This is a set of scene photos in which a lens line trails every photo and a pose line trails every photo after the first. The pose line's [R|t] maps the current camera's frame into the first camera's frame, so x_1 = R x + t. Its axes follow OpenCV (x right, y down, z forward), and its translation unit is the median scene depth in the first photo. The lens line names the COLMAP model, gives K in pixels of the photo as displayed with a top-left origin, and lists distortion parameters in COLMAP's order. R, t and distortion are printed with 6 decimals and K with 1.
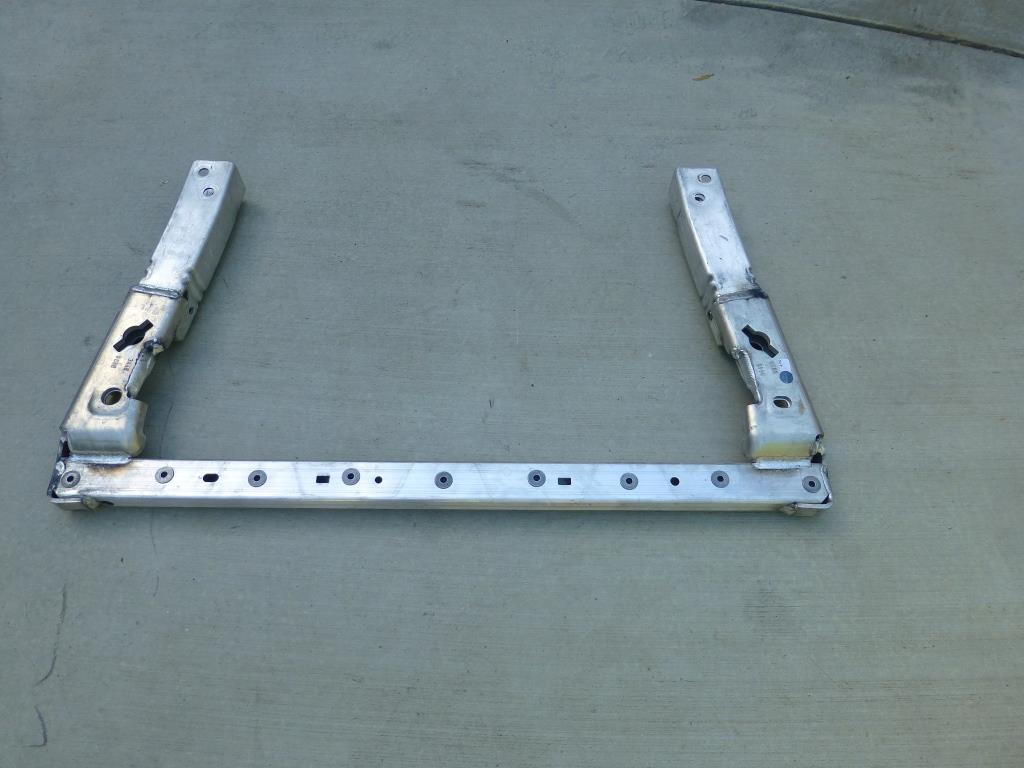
lens RADIAL K [[746.5, 0, 514.6], [0, 746.5, 383.3], [0, 0, 1]] dist [-0.030342, -0.008044]
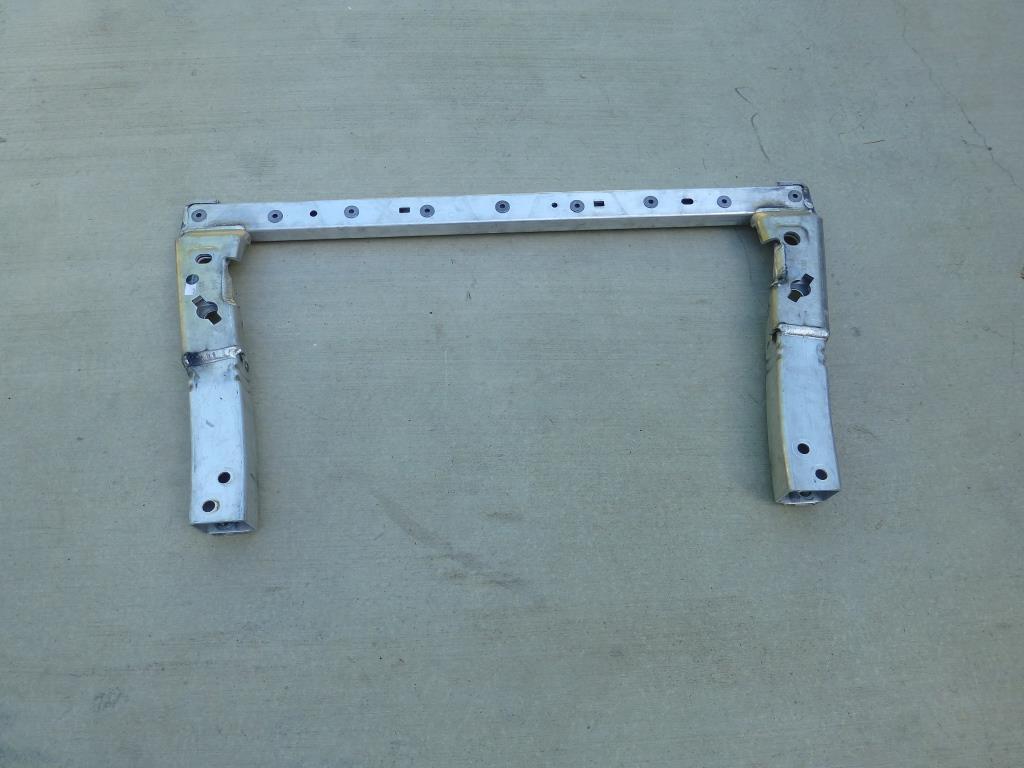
lens RADIAL K [[746.5, 0, 514.6], [0, 746.5, 383.3], [0, 0, 1]] dist [-0.030342, -0.008044]
pose [[-0.997450, 0.028112, -0.065598, -0.022446], [-0.069606, -0.586194, 0.807175, -0.927100], [-0.015762, 0.809683, 0.586656, 0.453230]]
